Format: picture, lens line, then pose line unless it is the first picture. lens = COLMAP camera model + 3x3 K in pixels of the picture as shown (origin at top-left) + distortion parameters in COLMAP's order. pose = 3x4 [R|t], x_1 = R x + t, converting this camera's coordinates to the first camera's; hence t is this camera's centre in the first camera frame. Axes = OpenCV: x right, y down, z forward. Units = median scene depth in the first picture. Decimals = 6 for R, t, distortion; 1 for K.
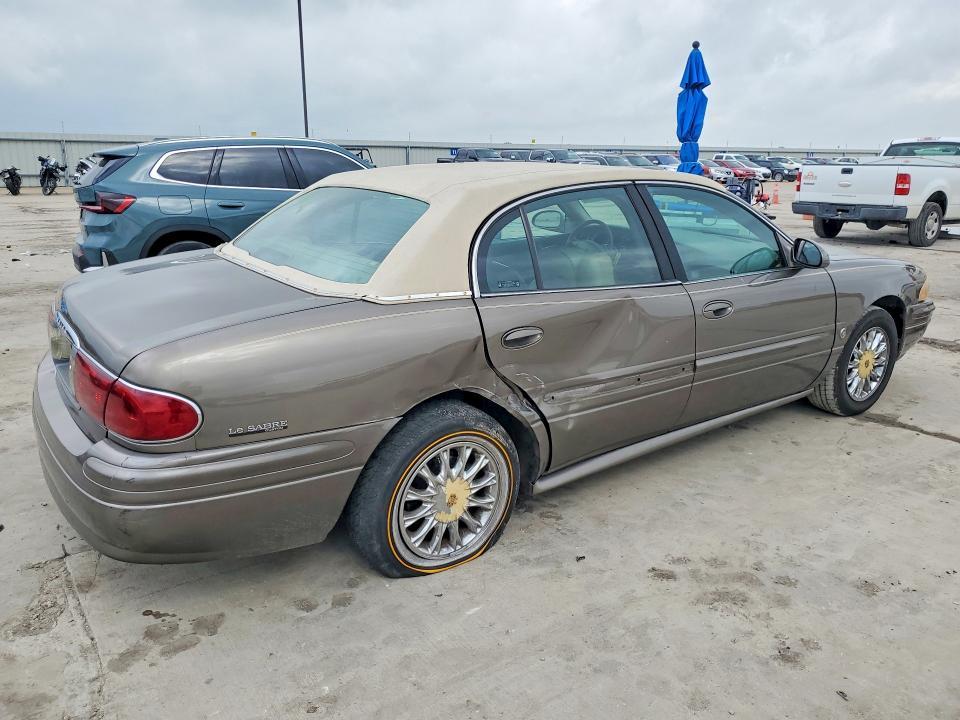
lens RADIAL K [[740.9, 0, 488.6], [0, 740.9, 360.8], [0, 0, 1]] dist [0.020945, 0.007408]
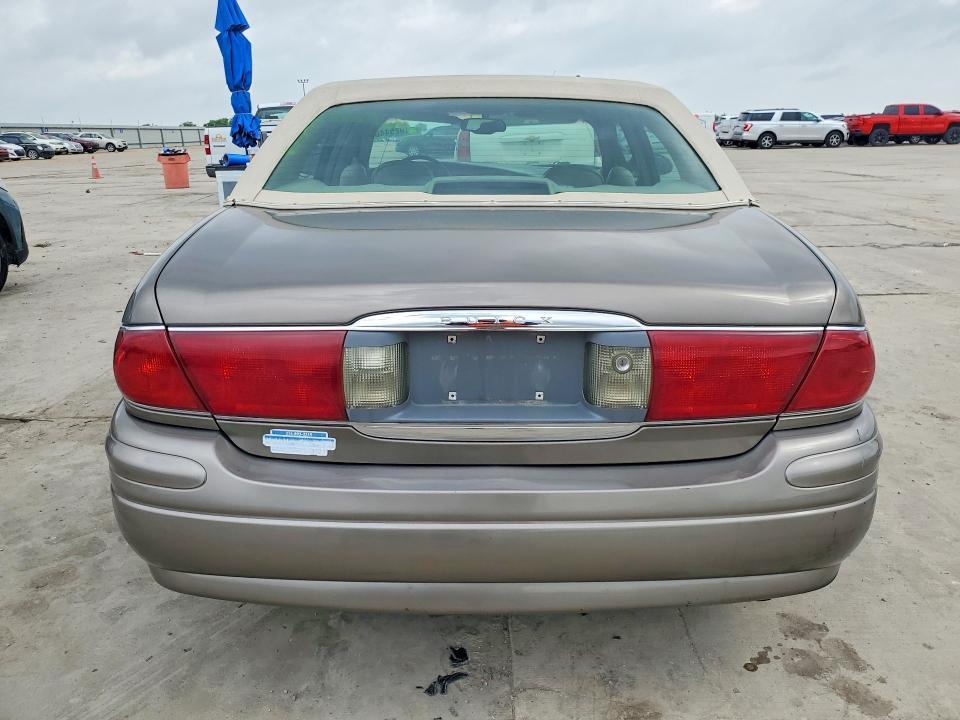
lens RADIAL K [[740.9, 0, 488.8], [0, 740.9, 353.4], [0, 0, 1]] dist [0.020945, 0.007408]
pose [[0.584514, -0.253204, 0.770864, -0.347942], [0.238950, 0.961646, 0.134685, -0.034355], [-0.775401, 0.105472, 0.622599, 0.232254]]
